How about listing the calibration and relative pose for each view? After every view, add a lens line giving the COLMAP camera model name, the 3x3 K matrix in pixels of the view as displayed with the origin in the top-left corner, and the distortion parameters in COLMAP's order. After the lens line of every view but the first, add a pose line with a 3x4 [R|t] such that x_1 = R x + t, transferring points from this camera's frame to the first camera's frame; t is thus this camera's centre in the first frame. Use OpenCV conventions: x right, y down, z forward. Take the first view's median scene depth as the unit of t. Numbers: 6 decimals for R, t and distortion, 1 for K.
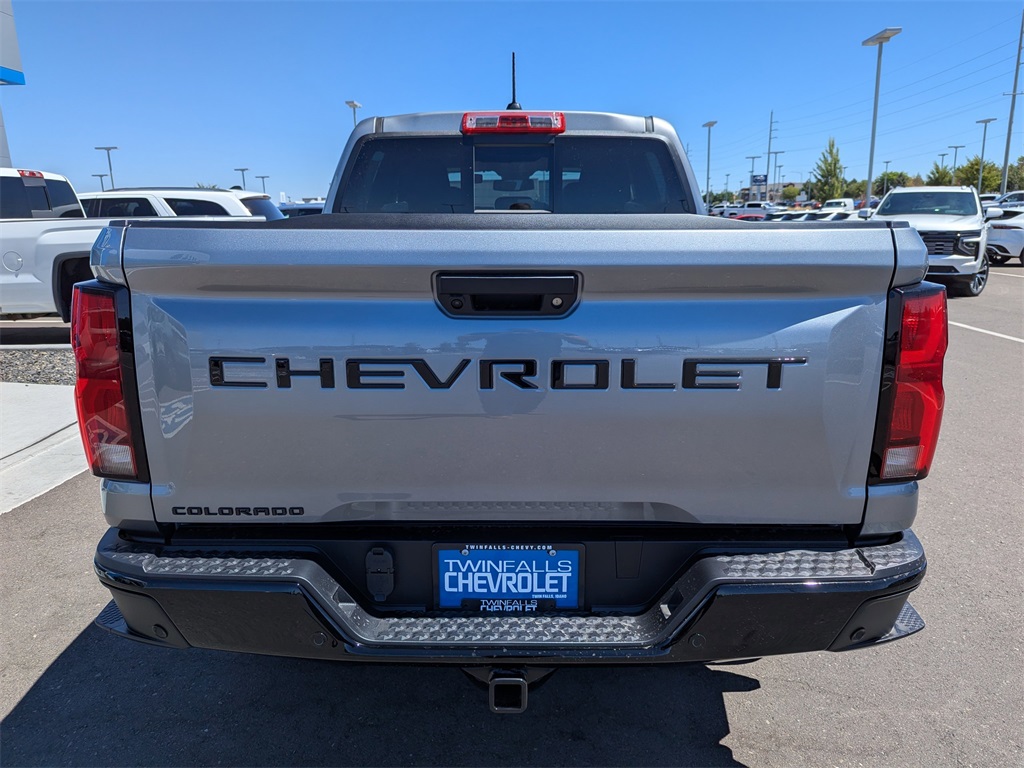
lens RADIAL K [[726.5, 0, 518.7], [0, 726.5, 401.1], [0, 0, 1]] dist [0.049266, -0.047008]
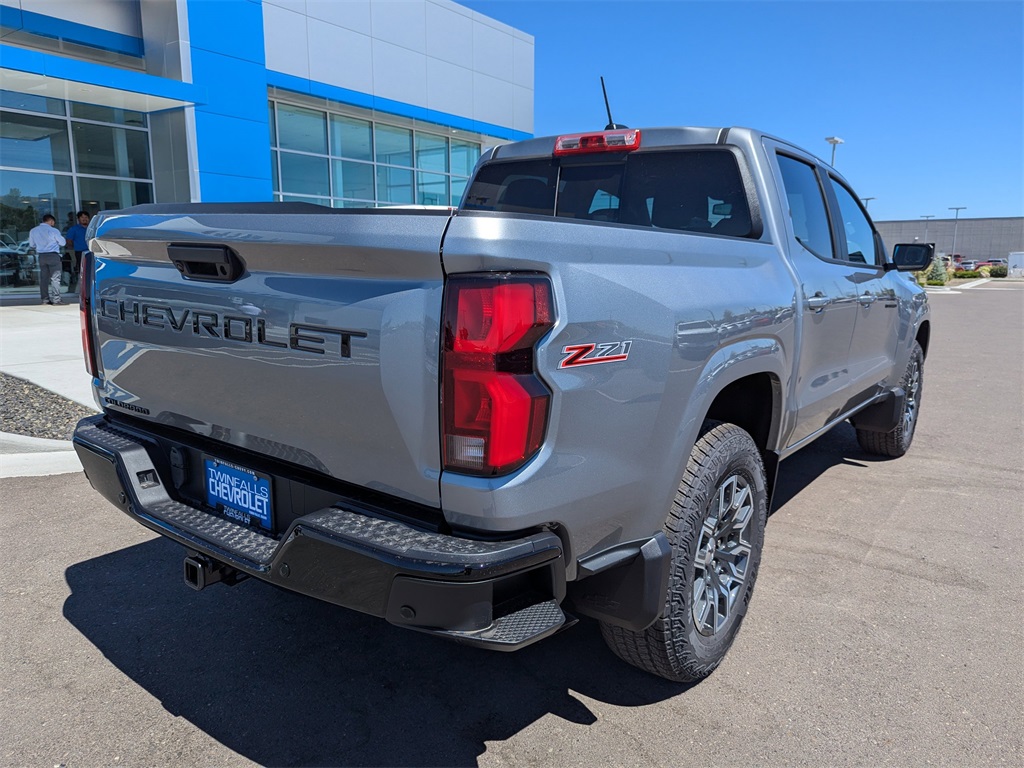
lens RADIAL K [[723.5, 0, 509.4], [0, 723.5, 397.6], [0, 0, 1]] dist [0.051224, -0.045532]
pose [[0.804120, 0.139534, -0.577859, 1.072033], [-0.170877, 0.985292, 0.000132, 0.000035], [0.569378, 0.098637, 0.816137, 0.221706]]
